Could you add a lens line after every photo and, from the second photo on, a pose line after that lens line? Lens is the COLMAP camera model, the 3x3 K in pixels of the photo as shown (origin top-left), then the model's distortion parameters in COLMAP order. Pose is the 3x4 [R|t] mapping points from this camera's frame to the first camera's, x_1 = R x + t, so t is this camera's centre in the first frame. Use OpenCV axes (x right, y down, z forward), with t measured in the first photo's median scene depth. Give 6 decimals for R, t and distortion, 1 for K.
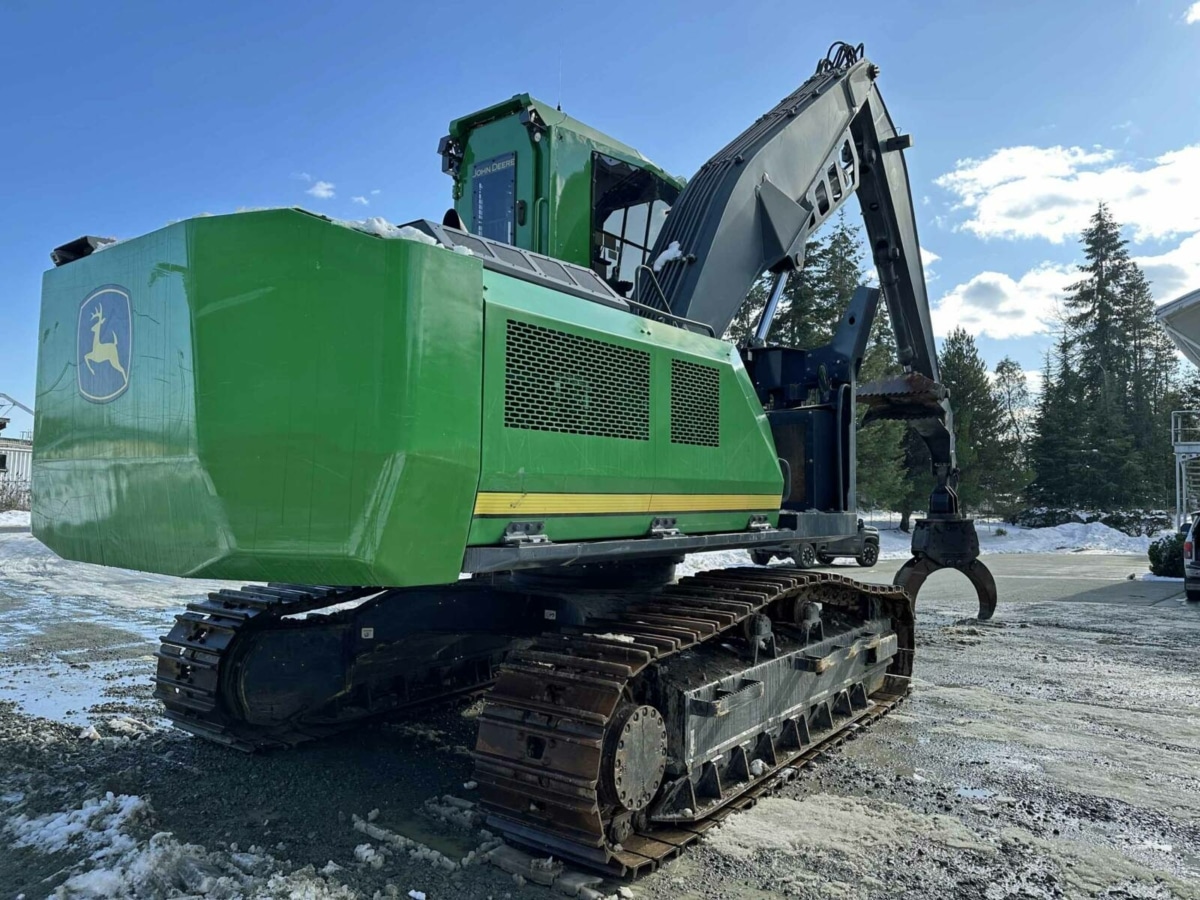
lens RADIAL K [[833.0, 0, 600.0], [0, 833.0, 450.0], [0, 0, 1]] dist [0.060355, -0.064740]
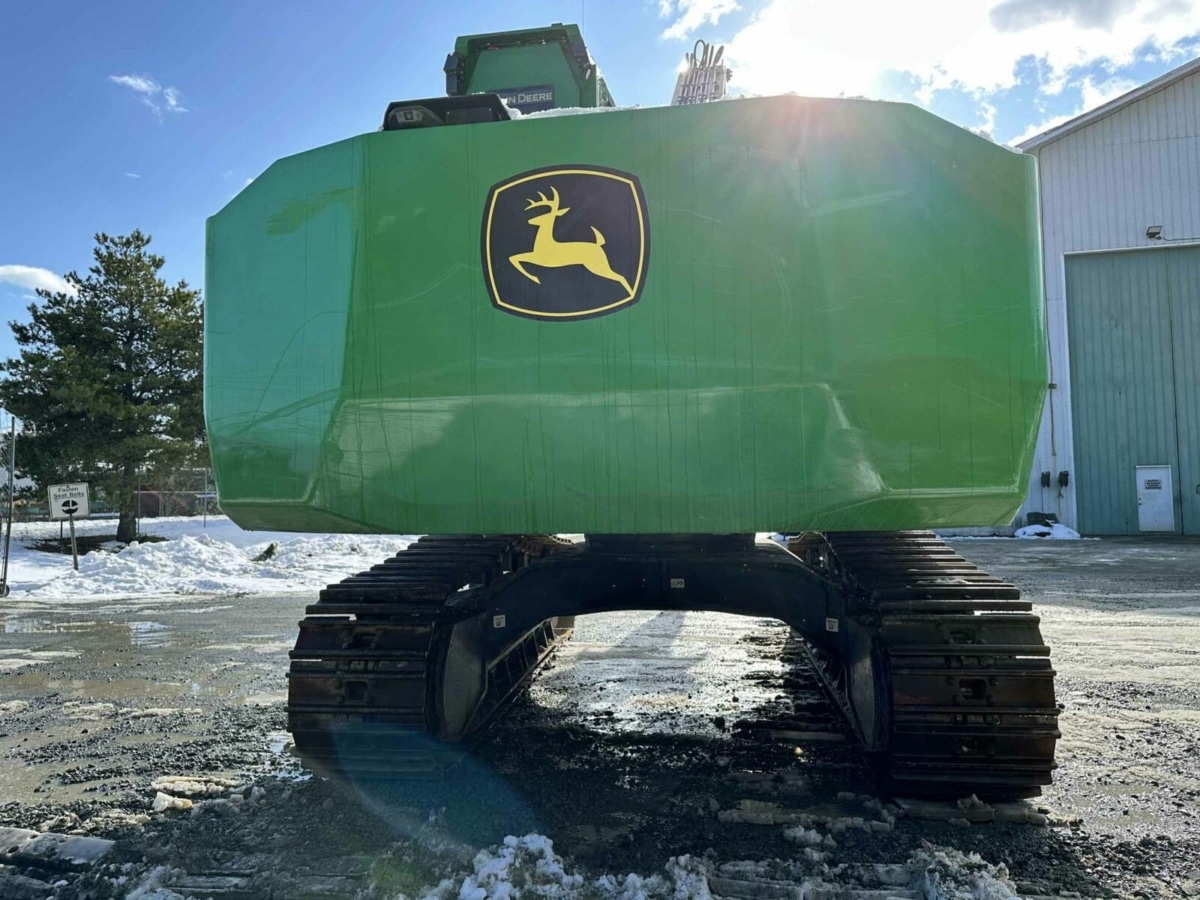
lens RADIAL K [[832.8, 0, 599.0], [0, 832.8, 452.7], [0, 0, 1]] dist [0.050324, -0.053646]
pose [[0.888394, -0.011719, 0.458931, -0.576512], [0.004970, 0.999861, 0.015911, 0.033139], [-0.459054, -0.011854, 0.888329, 0.198563]]
